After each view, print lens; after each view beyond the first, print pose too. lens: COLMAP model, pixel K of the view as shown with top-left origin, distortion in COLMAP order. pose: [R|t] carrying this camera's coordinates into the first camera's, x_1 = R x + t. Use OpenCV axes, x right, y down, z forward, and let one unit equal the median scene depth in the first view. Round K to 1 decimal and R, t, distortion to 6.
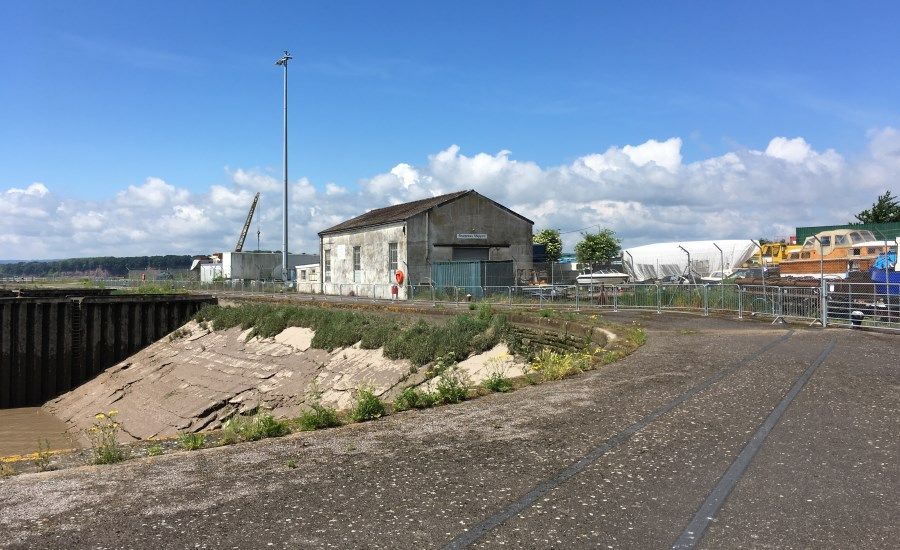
lens RADIAL K [[760.7, 0, 450.0], [0, 760.7, 275.0], [0, 0, 1]] dist [0.017421, -0.001445]
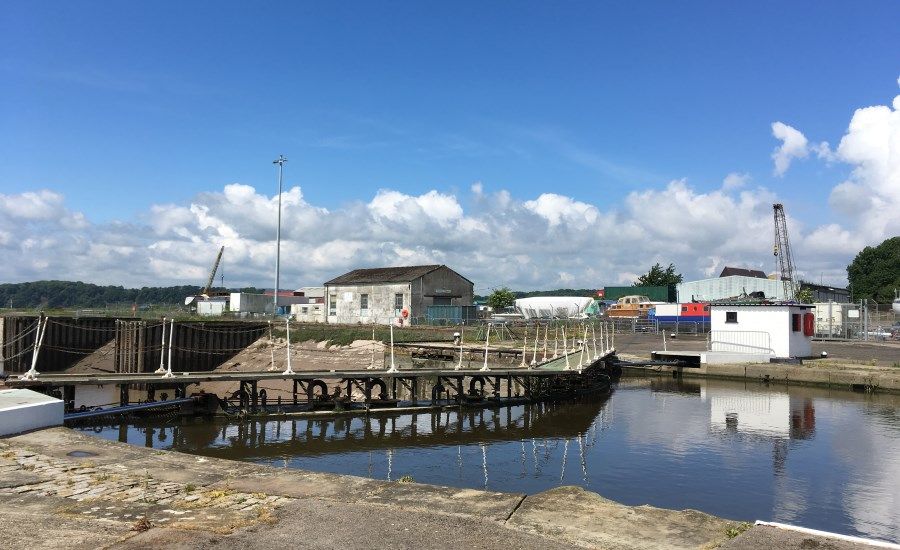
lens RADIAL K [[760.7, 0, 450.0], [0, 760.7, 275.0], [0, 0, 1]] dist [0.017421, -0.001445]
pose [[0.968663, 0.033066, 0.246168, -0.357380], [-0.020839, 0.998424, -0.052109, 0.002872], [-0.247503, 0.045346, 0.967825, -0.649065]]
